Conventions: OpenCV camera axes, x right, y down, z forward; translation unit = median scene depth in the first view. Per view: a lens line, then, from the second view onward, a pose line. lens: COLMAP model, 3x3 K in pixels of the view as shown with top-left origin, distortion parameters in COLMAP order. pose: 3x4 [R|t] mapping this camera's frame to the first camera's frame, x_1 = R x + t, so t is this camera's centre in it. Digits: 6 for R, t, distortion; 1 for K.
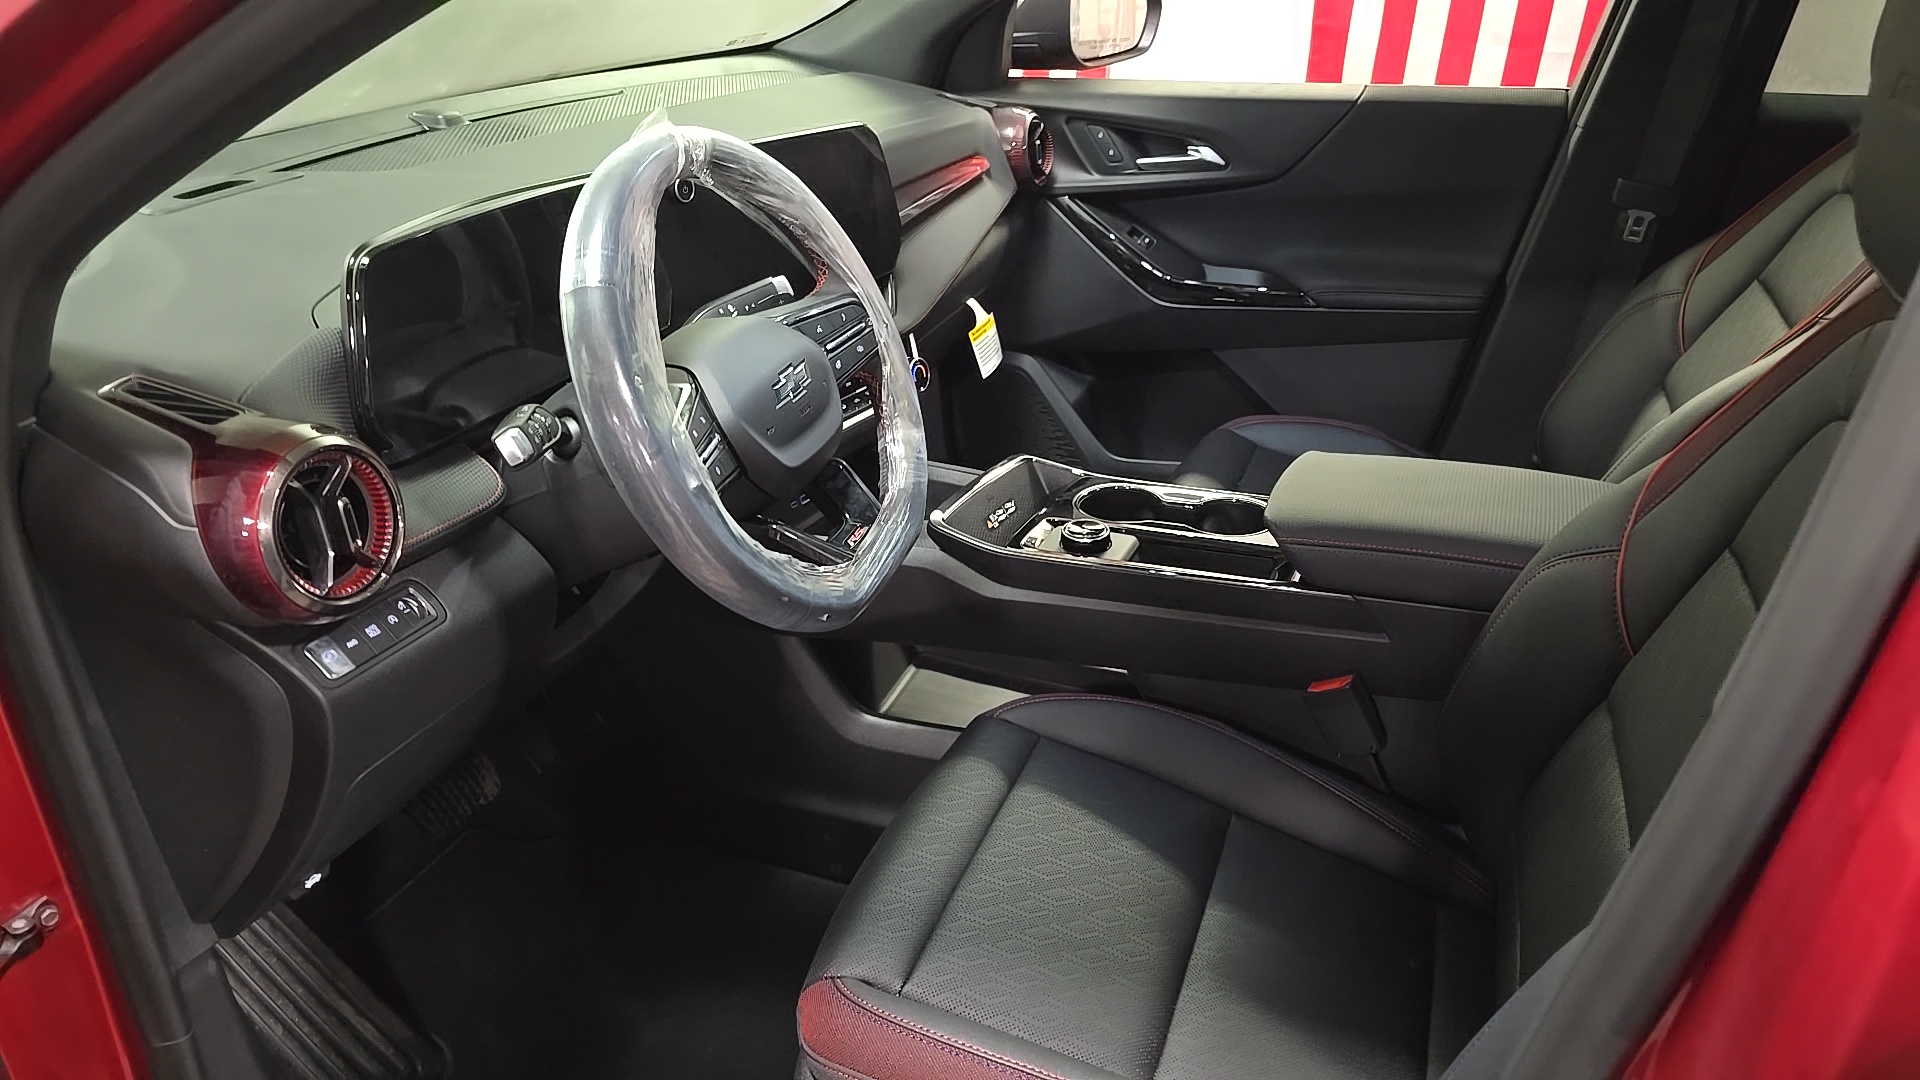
lens RADIAL K [[1305.7, 0, 960.0], [0, 1305.7, 540.0], [0, 0, 1]] dist [0.072490, -0.083530]
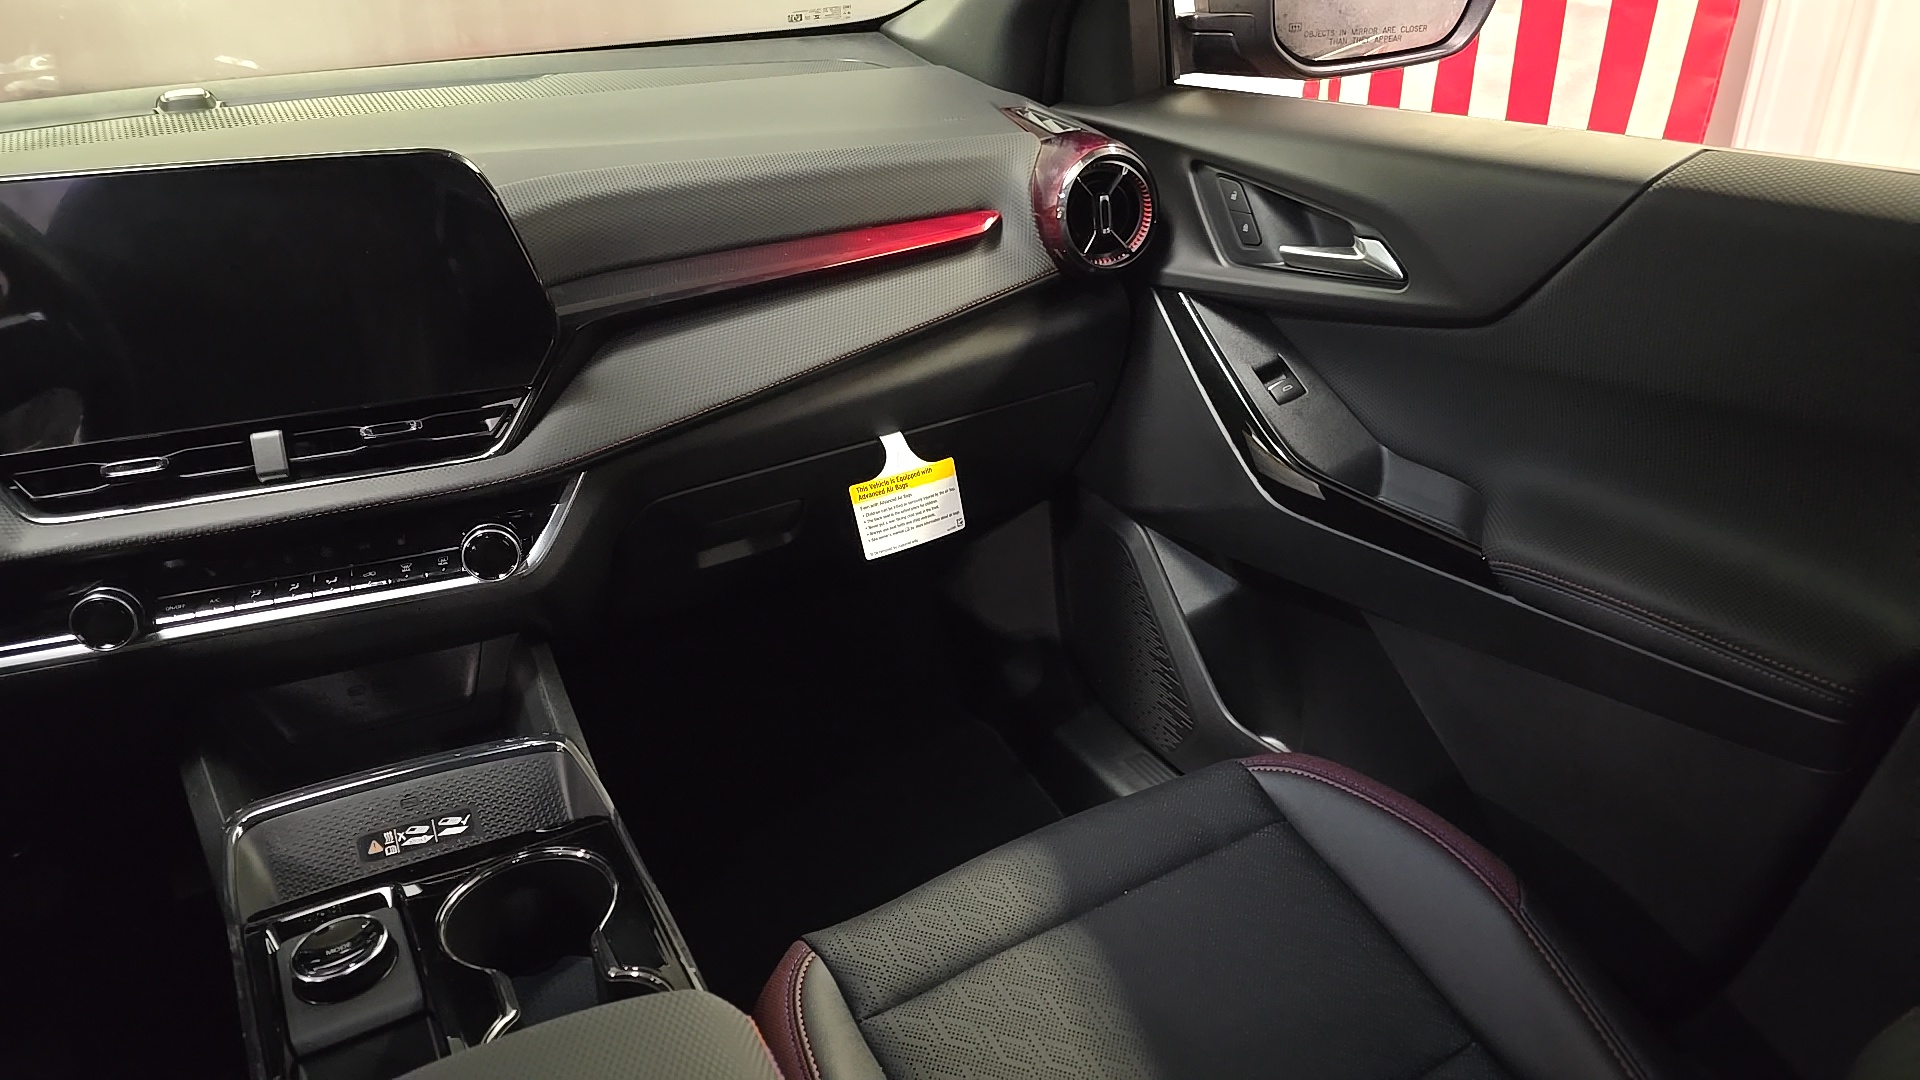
lens RADIAL K [[1305.7, 0, 960.0], [0, 1305.7, 540.0], [0, 0, 1]] dist [0.072490, -0.083530]
pose [[0.767220, 0.257749, -0.587315, 0.396353], [-0.242749, 0.964273, 0.106073, -0.198055], [0.593672, 0.061188, 0.802377, 0.485234]]
